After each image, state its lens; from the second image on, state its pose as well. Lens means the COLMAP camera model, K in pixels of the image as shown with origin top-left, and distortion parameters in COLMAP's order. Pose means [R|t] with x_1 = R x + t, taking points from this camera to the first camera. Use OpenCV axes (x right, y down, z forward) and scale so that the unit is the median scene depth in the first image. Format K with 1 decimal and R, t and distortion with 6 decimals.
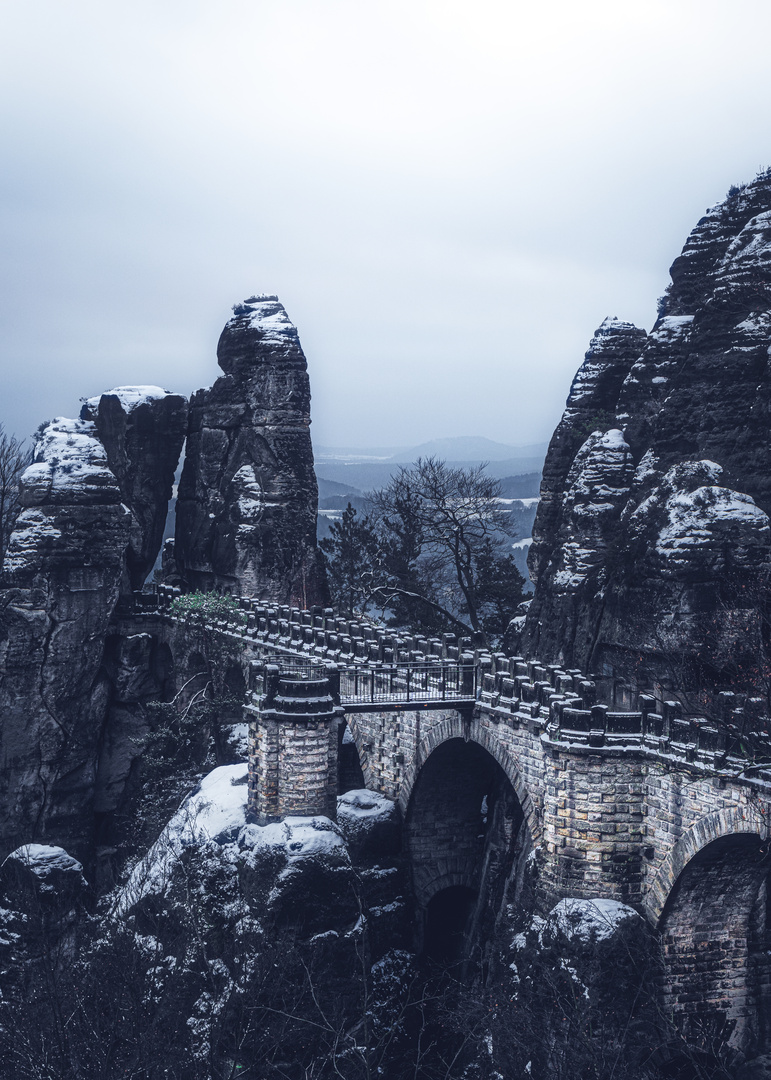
lens RADIAL K [[1941.0, 0, 385.2], [0, 1941.0, 591.4], [0, 0, 1]] dist [0.050428, 0.091196]
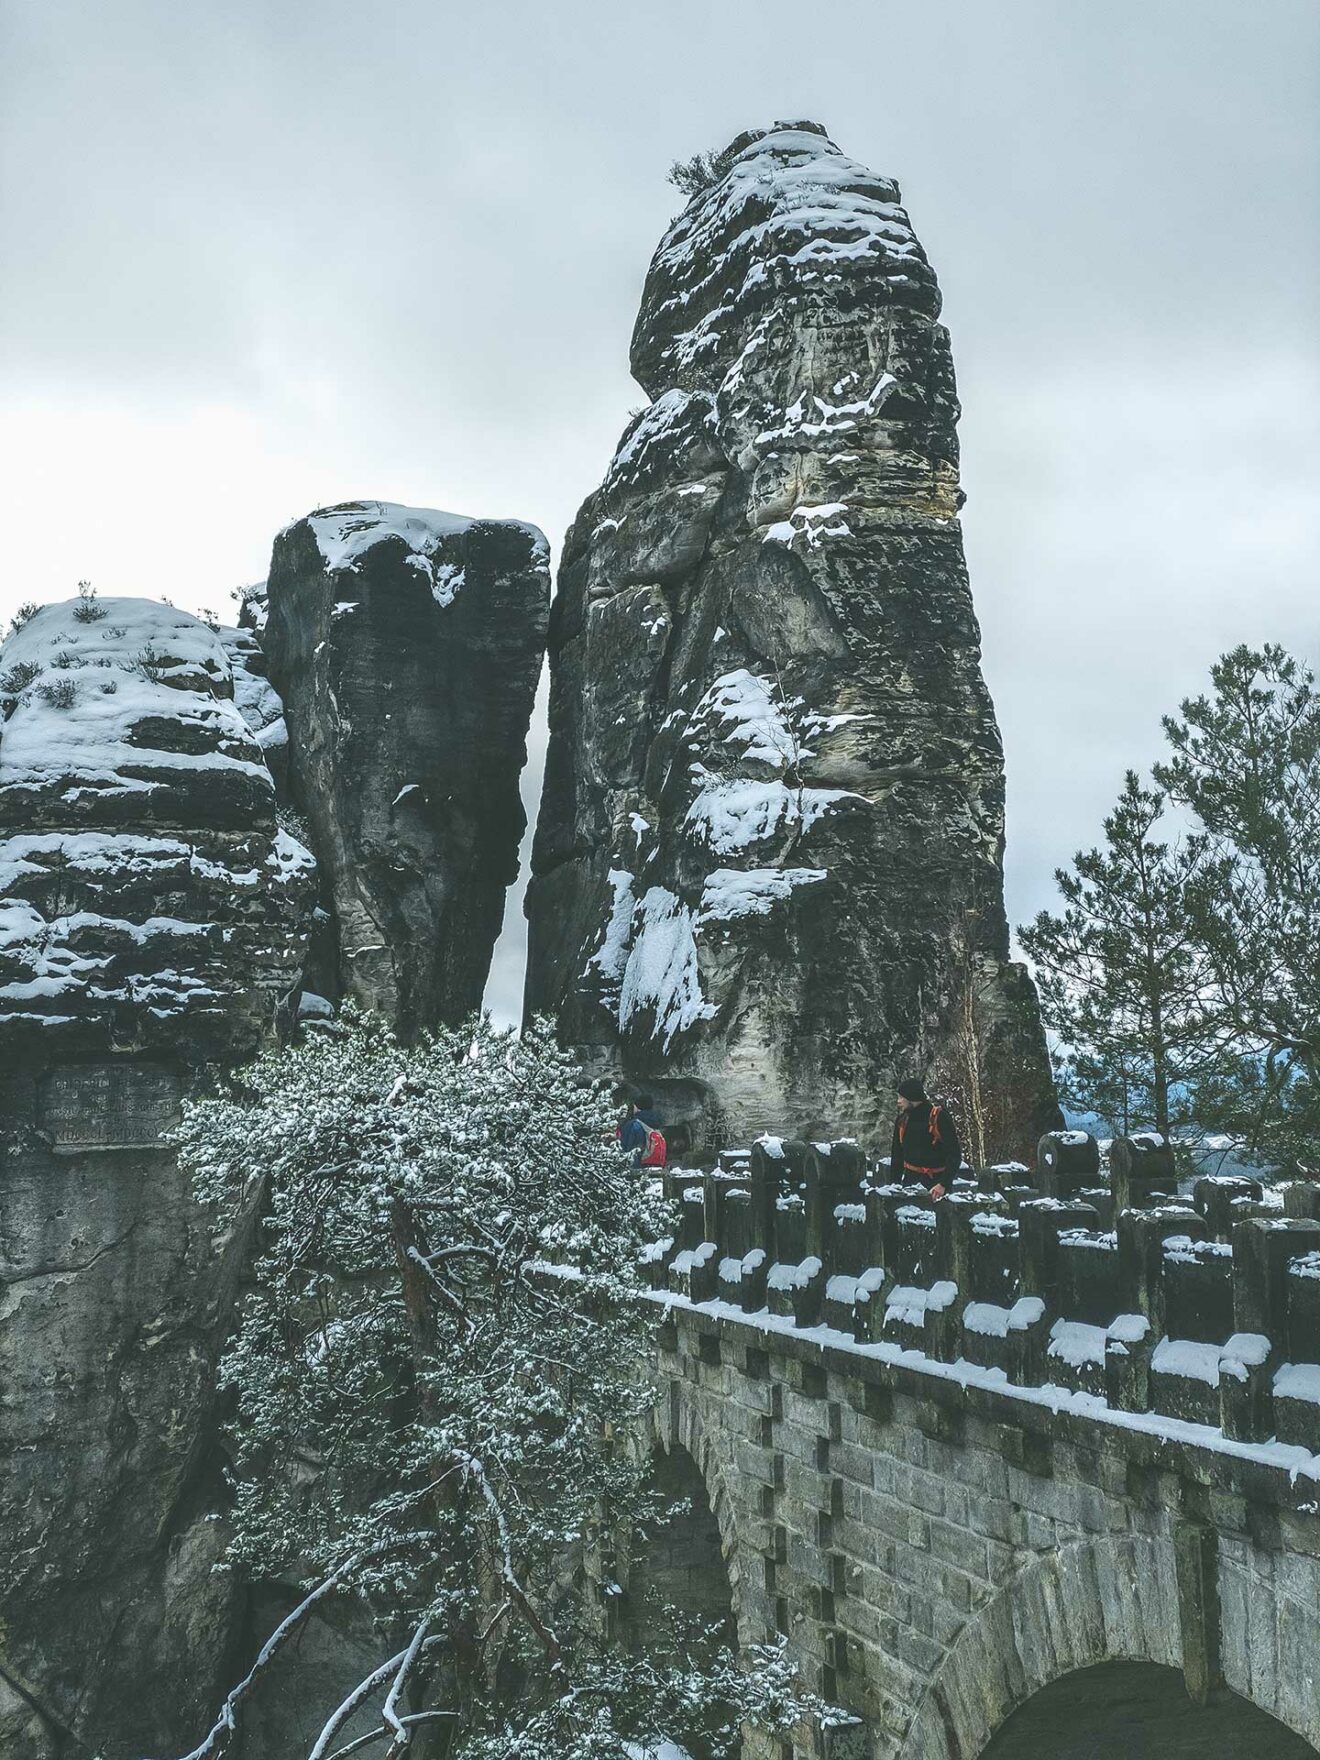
lens RADIAL K [[2271.7, 0, 703.4], [0, 2271.7, 880.6], [0, 0, 1]] dist [0.084005, -0.039480]
pose [[0.991592, -0.051345, -0.118782, -0.039439], [0.029549, 0.983504, -0.178455, 0.020448], [0.125986, 0.173445, 0.976752, 0.700521]]
